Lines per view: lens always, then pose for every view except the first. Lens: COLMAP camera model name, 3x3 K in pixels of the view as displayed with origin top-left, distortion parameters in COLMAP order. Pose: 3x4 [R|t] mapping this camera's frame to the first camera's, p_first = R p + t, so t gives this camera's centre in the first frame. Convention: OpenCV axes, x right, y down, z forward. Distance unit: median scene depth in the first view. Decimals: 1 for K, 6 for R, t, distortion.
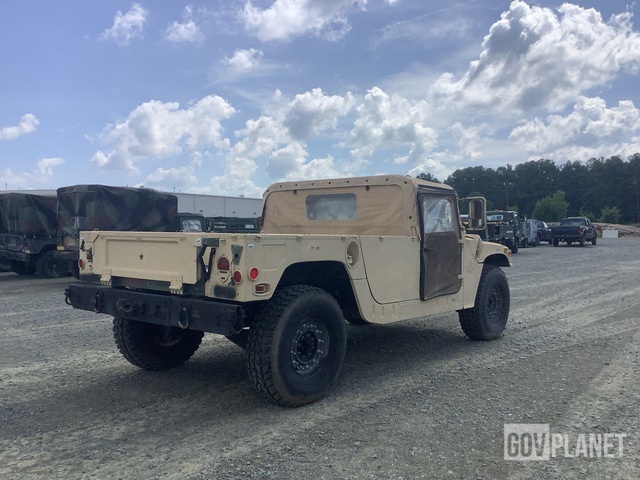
lens RADIAL K [[591.5, 0, 320.5], [0, 591.5, 239.9], [0, 0, 1]] dist [0.012707, -0.003701]
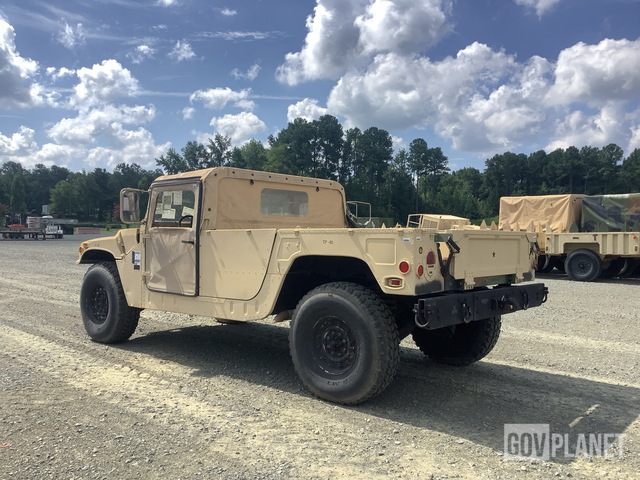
lens RADIAL K [[591.5, 0, 321.0], [0, 591.5, 238.5], [0, 0, 1]] dist [0.012707, -0.003701]
pose [[-0.011415, -0.013341, 0.999846, -1.080174], [0.002226, 0.999908, 0.013367, -0.011150], [-0.999932, 0.002379, -0.011384, 1.066054]]
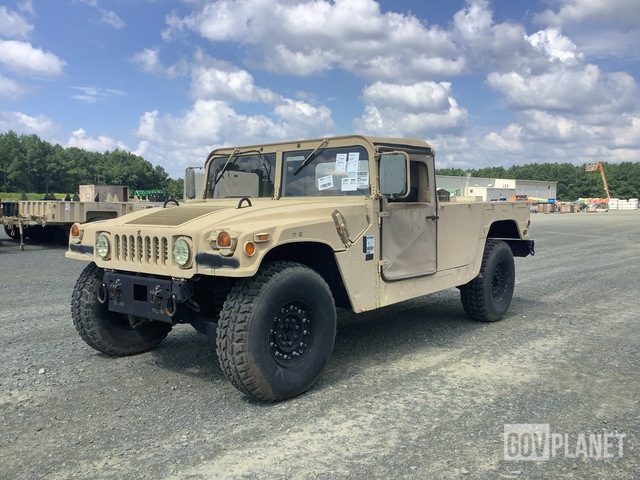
lens RADIAL K [[591.5, 0, 319.8], [0, 591.5, 238.2], [0, 0, 1]] dist [0.012707, -0.003701]
pose [[-0.999862, 0.008985, -0.013960, 0.078116], [0.007927, 0.997219, 0.074104, -0.029144], [0.014587, 0.073984, -0.997153, 2.173008]]
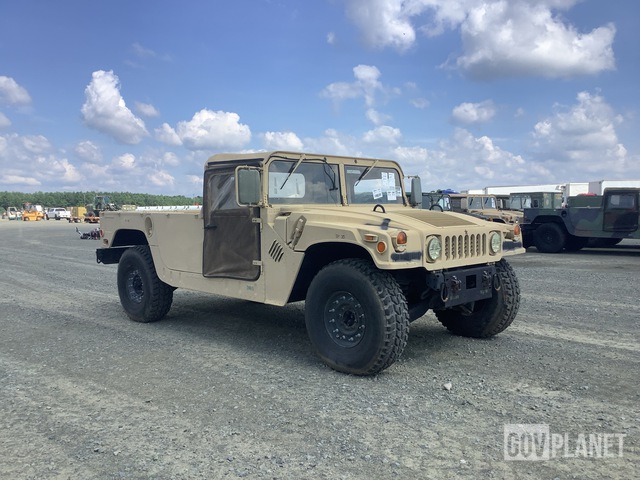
lens RADIAL K [[591.5, 0, 319.5], [0, 591.5, 242.4], [0, 0, 1]] dist [0.012707, -0.003701]
pose [[-0.060567, 0.058900, -0.996425, 1.184689], [-0.006769, 0.998210, 0.059417, -0.018852], [0.998141, 0.010343, -0.060060, 1.267313]]
